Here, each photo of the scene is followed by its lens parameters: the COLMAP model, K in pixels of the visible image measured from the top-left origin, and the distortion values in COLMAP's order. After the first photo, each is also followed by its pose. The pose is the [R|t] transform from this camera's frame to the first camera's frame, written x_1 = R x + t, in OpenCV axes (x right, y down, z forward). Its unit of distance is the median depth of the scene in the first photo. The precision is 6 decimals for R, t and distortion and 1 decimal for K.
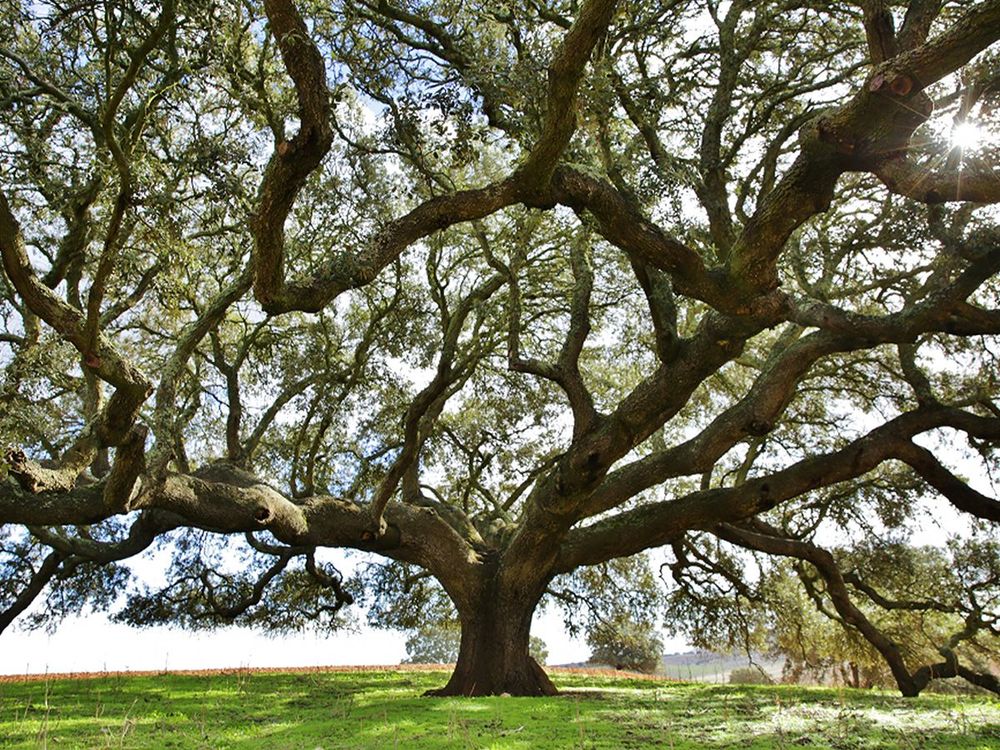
lens RADIAL K [[774.9, 0, 500.0], [0, 774.9, 375.0], [0, 0, 1]] dist [-0.004064, 0.001627]
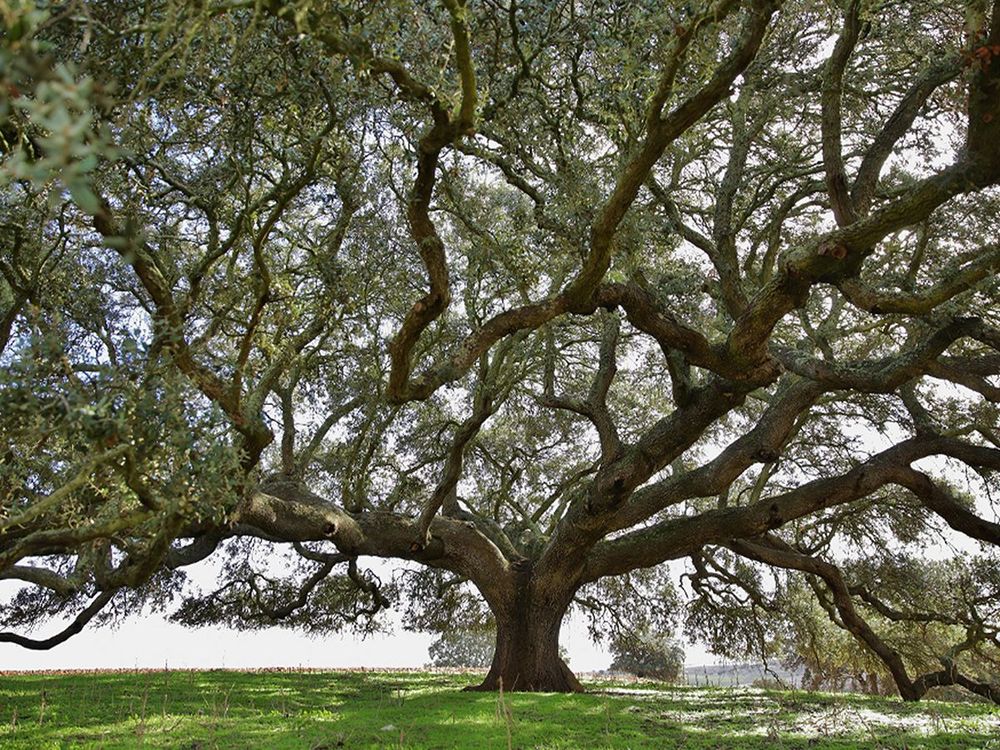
lens RADIAL K [[820.7, 0, 500.0], [0, 820.7, 375.0], [0, 0, 1]] dist [0.004715, 0.003662]
pose [[0.999746, 0.008159, -0.021031, -0.017579], [-0.008000, 0.999939, 0.007640, -0.034392], [0.021092, -0.007470, 0.999750, -0.122657]]
